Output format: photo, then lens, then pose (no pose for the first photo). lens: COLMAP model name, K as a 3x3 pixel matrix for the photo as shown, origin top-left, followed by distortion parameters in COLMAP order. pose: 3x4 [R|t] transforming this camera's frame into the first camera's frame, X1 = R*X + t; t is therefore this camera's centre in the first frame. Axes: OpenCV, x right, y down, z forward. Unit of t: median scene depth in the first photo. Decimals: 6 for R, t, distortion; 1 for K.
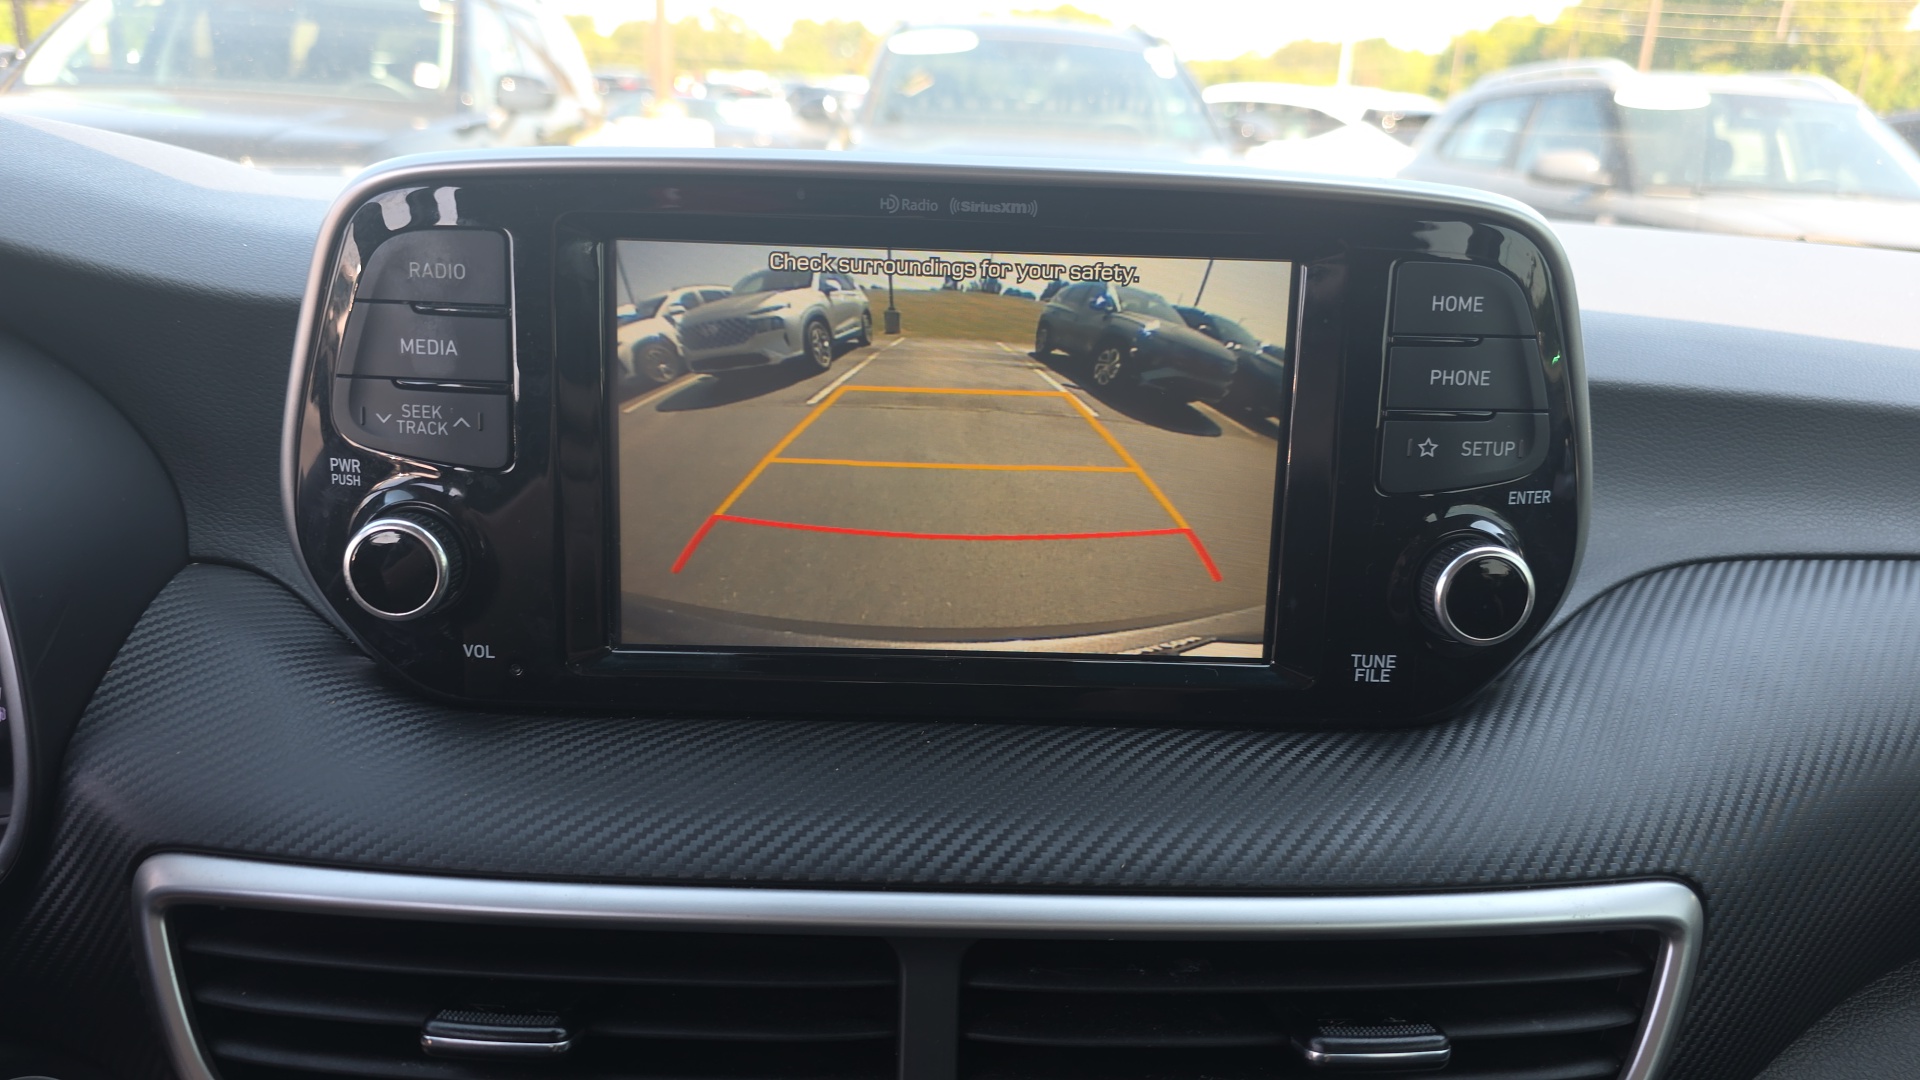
lens RADIAL K [[1335.0, 0, 949.6], [0, 1335.0, 538.1], [0, 0, 1]] dist [0.035209, -0.048006]
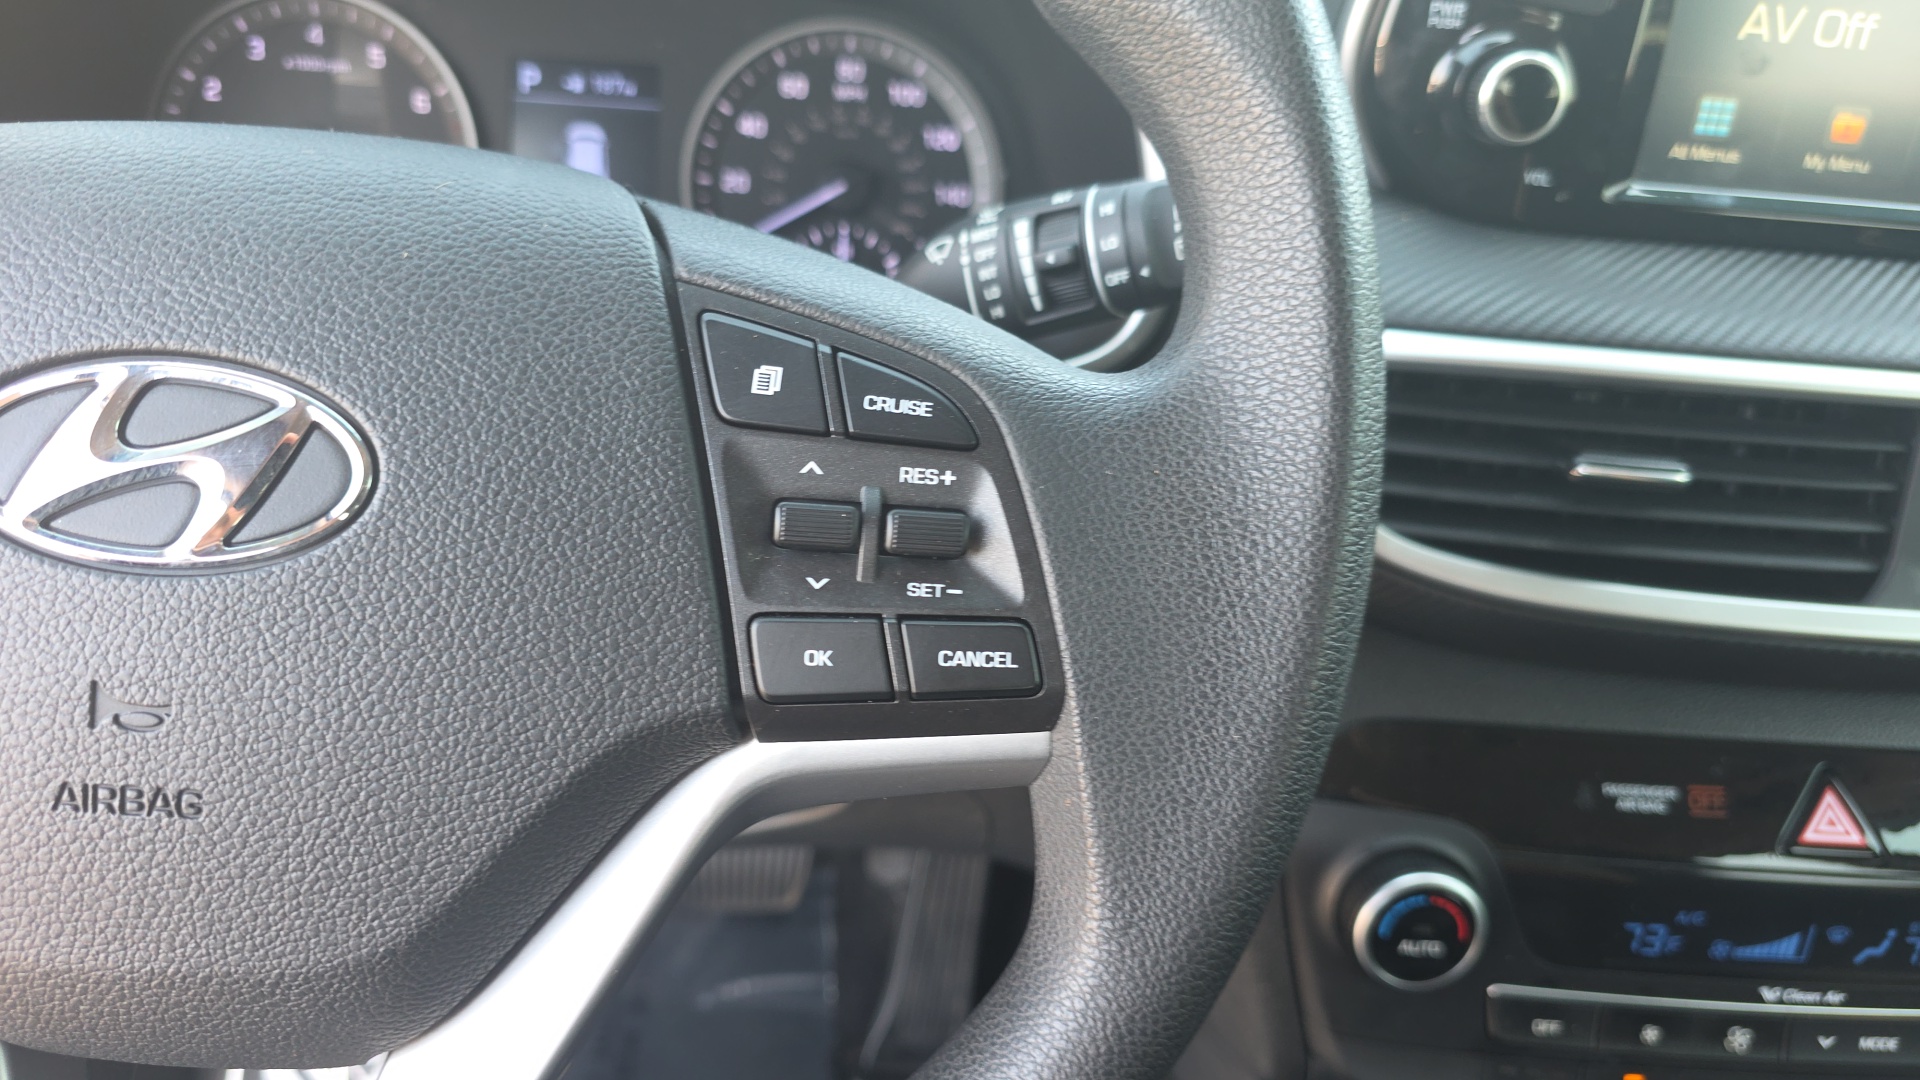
lens RADIAL K [[1365.3, 0, 941.8], [0, 1365.3, 550.4], [0, 0, 1]] dist [0.009493, -0.040134]
pose [[0.999209, 0.039694, -0.002270, -0.881688], [-0.037947, 0.969165, 0.243472, 0.132510], [0.011864, -0.243193, 0.969905, -0.273329]]
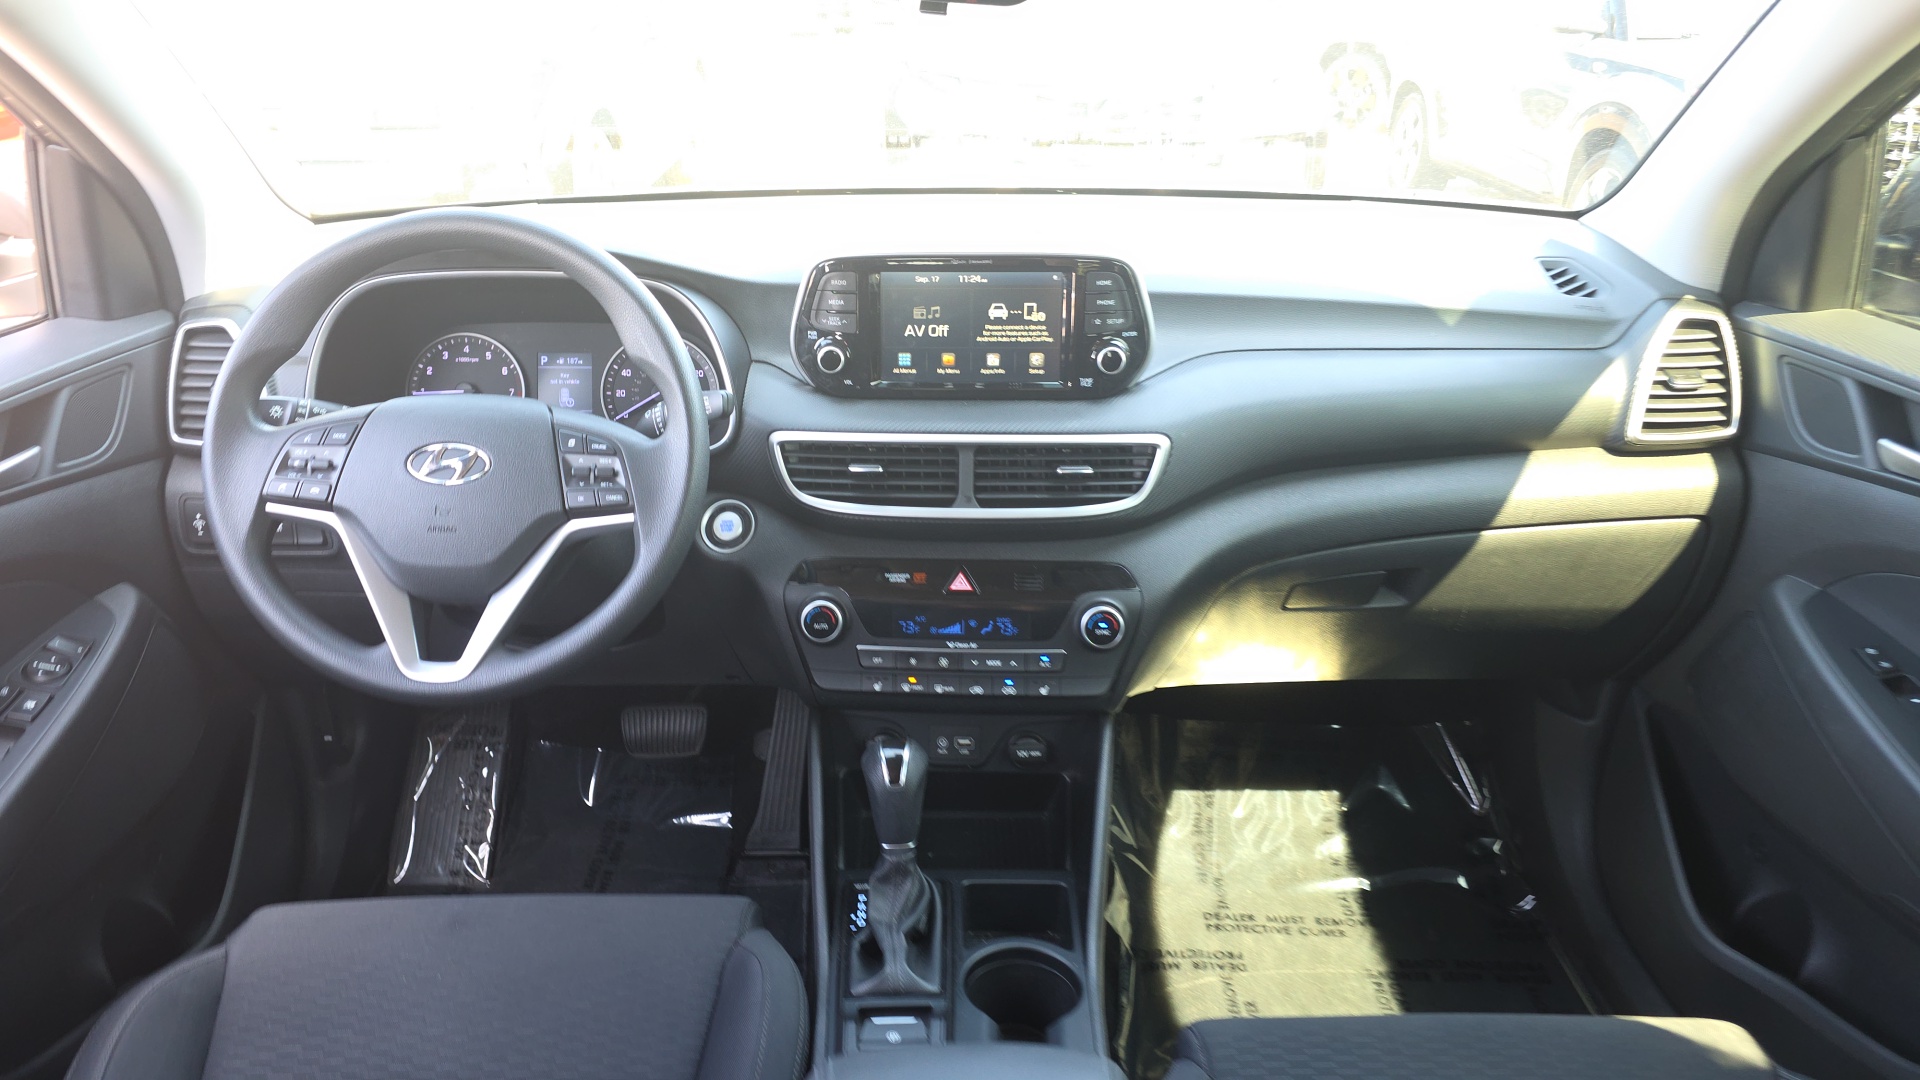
lens RADIAL K [[1311.9, 0, 928.0], [0, 1311.9, 523.8], [0, 0, 1]] dist [0.067630, -0.066859]
pose [[0.997443, -0.011390, -0.070550, 0.136739], [0.019317, 0.993439, 0.112723, 0.070254], [0.068803, -0.113797, 0.991119, -2.777487]]
